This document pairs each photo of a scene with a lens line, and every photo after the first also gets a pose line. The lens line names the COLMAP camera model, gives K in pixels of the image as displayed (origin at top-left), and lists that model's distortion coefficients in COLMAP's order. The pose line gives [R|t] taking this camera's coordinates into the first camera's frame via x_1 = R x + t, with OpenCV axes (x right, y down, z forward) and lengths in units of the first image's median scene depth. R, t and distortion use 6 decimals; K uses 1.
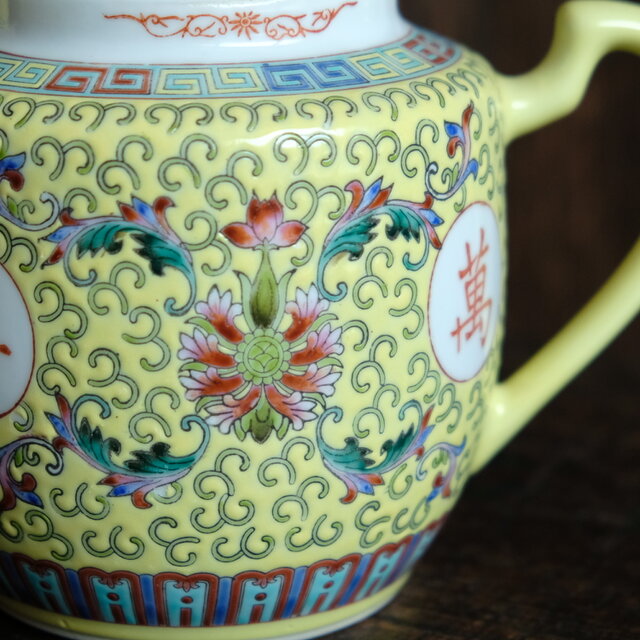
lens RADIAL K [[2311.6, 0, 320.4], [0, 2311.6, 412.1], [0, 0, 1]] dist [-0.161658, 1.438080]
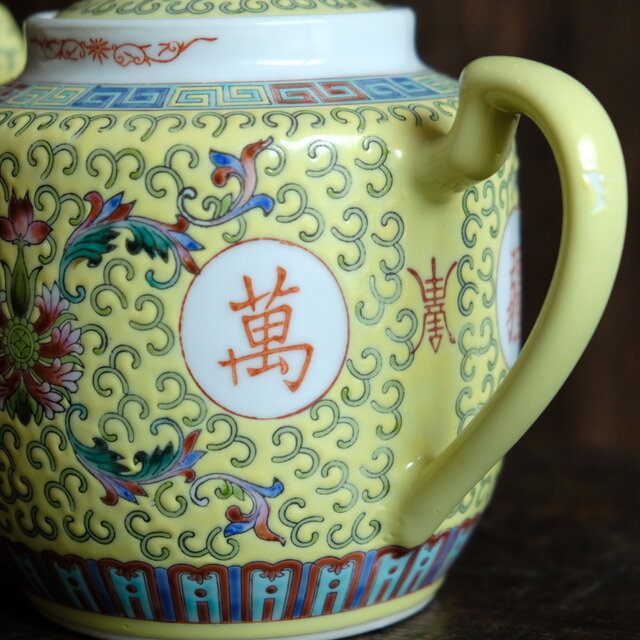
lens RADIAL K [[2311.6, 0, 320.4], [0, 2311.6, 412.1], [0, 0, 1]] dist [-0.161658, 1.438080]
pose [[0.614421, 0.142993, -0.775912, 0.912058], [-0.222692, 0.974883, 0.003318, -0.027344], [0.756898, 0.170751, 0.630832, 0.418691]]
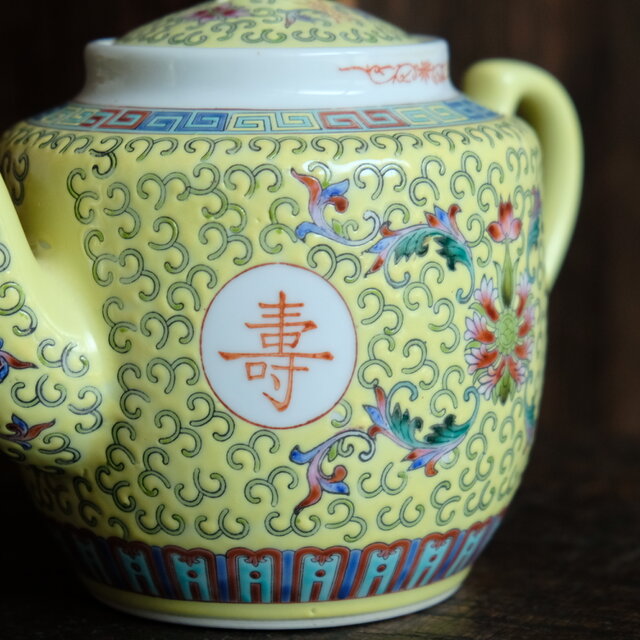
lens RADIAL K [[2311.6, 0, 320.4], [0, 2311.6, 412.1], [0, 0, 1]] dist [-0.161658, 1.438080]
pose [[0.757751, -0.136251, 0.638160, -0.881832], [0.209464, 0.976993, -0.040123, 0.045823], [-0.618011, 0.164075, 0.768857, 0.124872]]
